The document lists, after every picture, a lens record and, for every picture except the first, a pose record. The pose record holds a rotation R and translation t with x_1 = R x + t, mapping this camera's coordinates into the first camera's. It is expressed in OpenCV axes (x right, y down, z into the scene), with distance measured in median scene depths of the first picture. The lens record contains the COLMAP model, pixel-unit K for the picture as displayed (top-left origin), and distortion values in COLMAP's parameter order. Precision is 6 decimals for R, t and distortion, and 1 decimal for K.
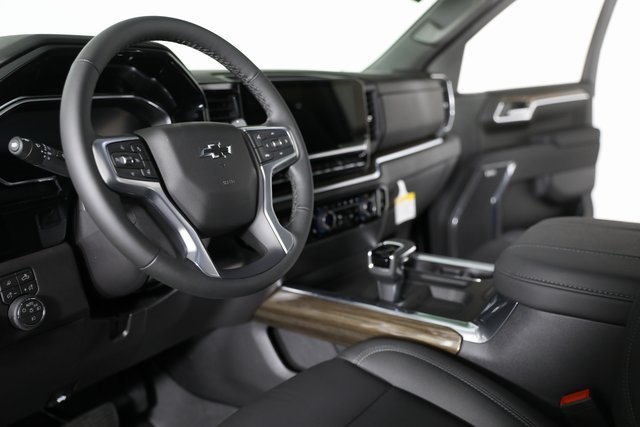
lens RADIAL K [[567.9, 0, 318.4], [0, 567.9, 215.9], [0, 0, 1]] dist [-0.009233, -0.014690]
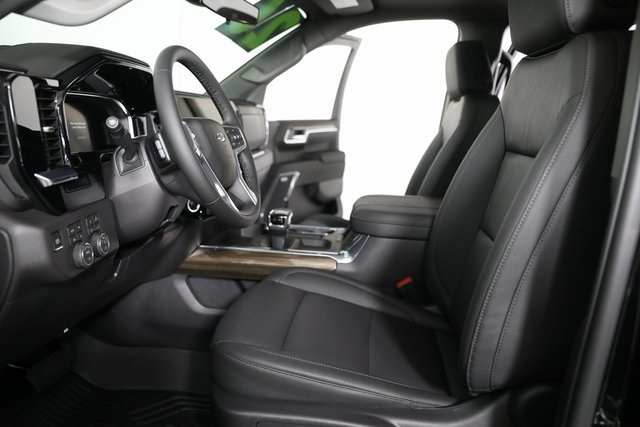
lens RADIAL K [[515.8, 0, 320.3], [0, 515.8, 215.0], [0, 0, 1]] dist [-0.005046, -0.000363]
pose [[0.869961, -0.017297, 0.492817, -0.240752], [0.040460, 0.998519, -0.036378, 0.060824], [-0.491458, 0.051587, 0.869372, -0.134333]]
